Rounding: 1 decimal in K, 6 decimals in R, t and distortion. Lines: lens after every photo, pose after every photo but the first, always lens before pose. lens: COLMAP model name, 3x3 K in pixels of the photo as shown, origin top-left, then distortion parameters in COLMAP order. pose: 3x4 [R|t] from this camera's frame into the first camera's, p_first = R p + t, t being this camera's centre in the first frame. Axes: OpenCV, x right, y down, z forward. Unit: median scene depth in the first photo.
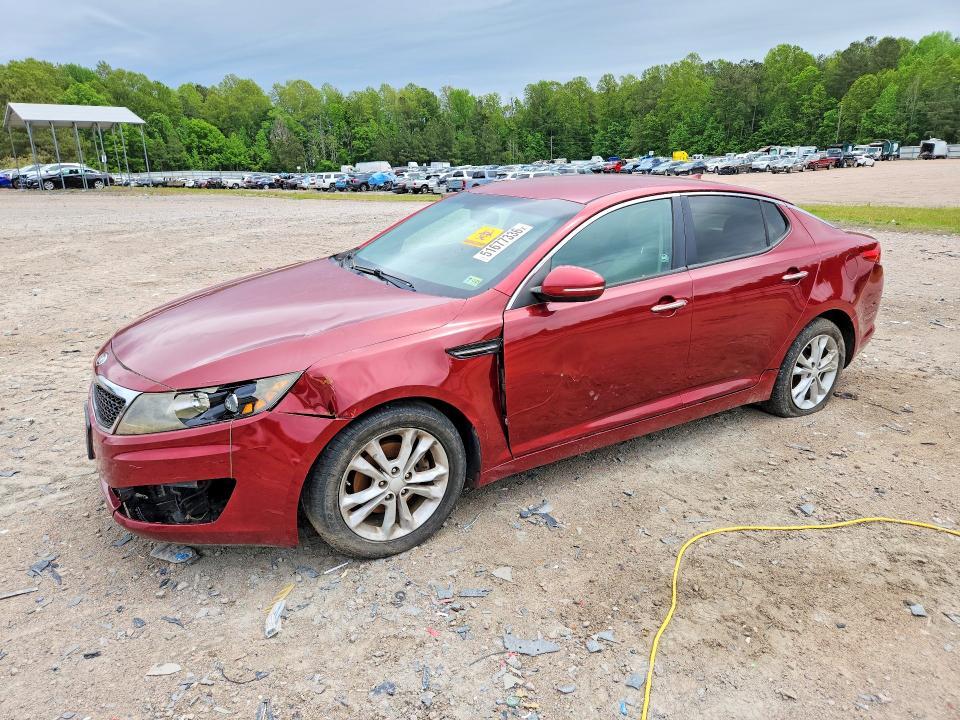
lens RADIAL K [[808.6, 0, 480.0], [0, 808.6, 360.0], [0, 0, 1]] dist [0.038426, -0.002490]
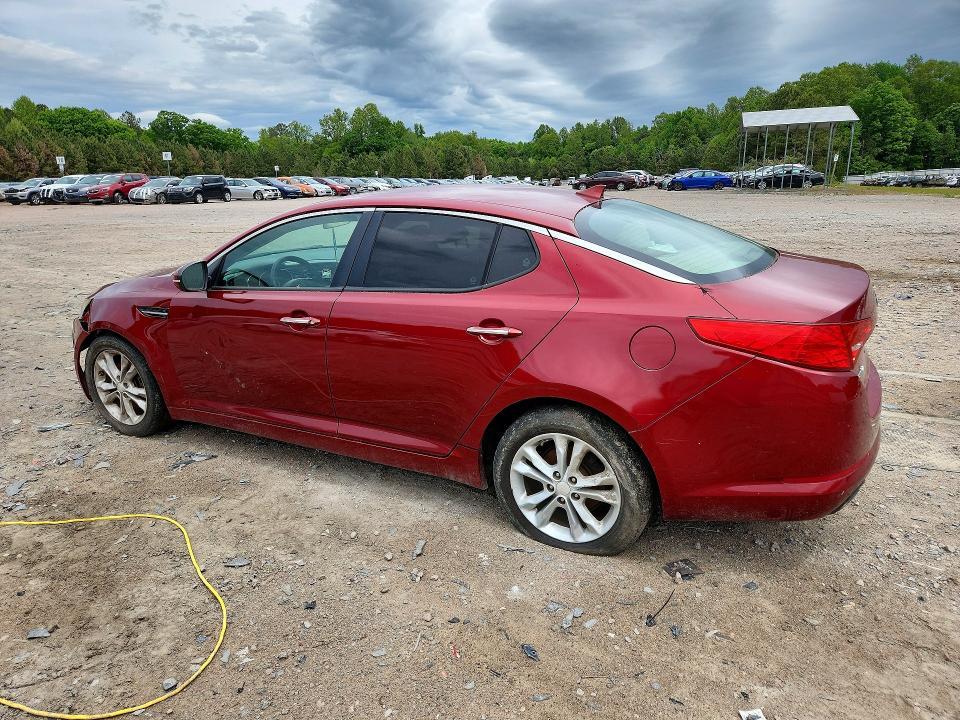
lens RADIAL K [[808.6, 0, 480.0], [0, 808.6, 360.0], [0, 0, 1]] dist [0.038426, -0.002490]
pose [[0.316811, 0.211674, -0.924568, 0.751073], [-0.204526, 0.967093, 0.151327, -0.132140], [0.926175, 0.141156, 0.349678, 0.534634]]
